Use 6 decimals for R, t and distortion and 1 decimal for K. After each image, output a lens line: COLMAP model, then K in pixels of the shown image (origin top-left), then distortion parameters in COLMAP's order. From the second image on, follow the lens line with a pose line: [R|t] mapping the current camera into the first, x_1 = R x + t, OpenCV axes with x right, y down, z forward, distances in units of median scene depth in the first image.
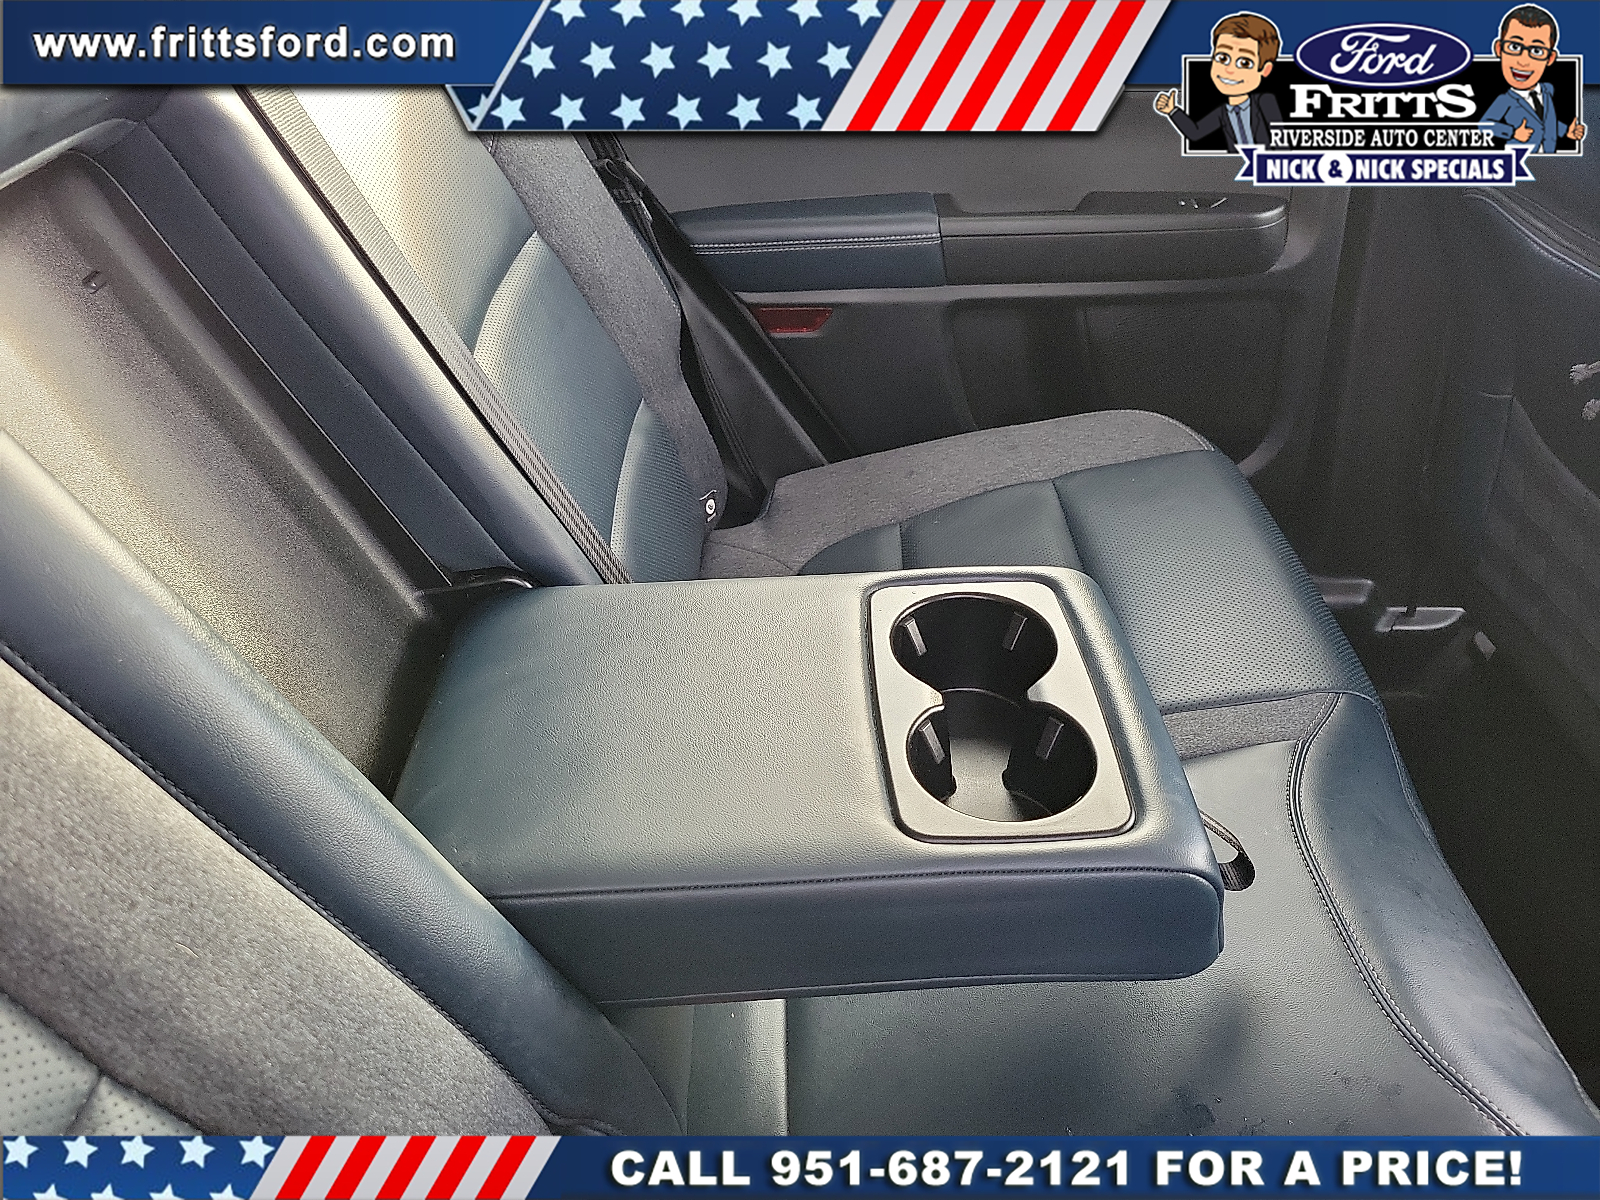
lens RADIAL K [[1206.6, 0, 800.0], [0, 1206.6, 600.0], [0, 0, 1]] dist [0.003685, 0.000843]
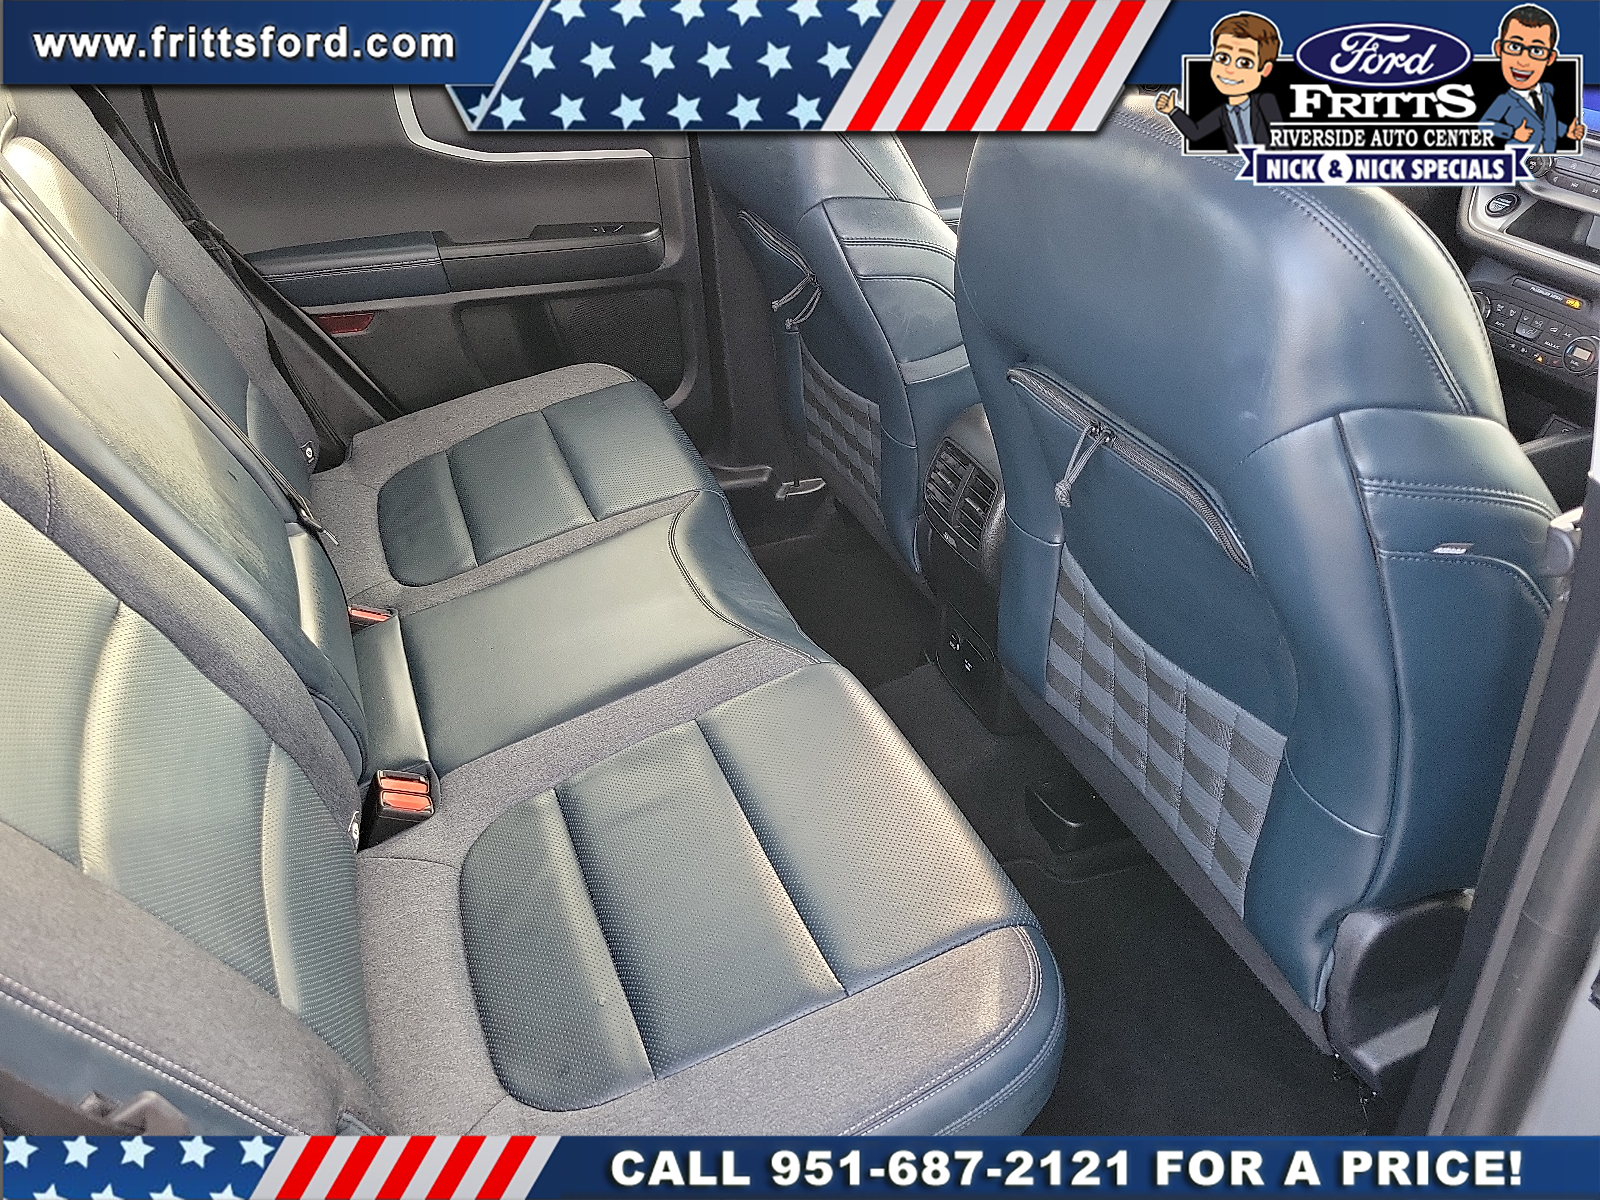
lens RADIAL K [[1206.6, 0, 800.0], [0, 1206.6, 600.0], [0, 0, 1]] dist [0.003685, 0.000843]
pose [[0.932908, -0.149475, 0.327626, -0.024073], [0.156268, 0.987699, 0.005655, 0.179327], [-0.324442, 0.045922, 0.944790, -0.548189]]
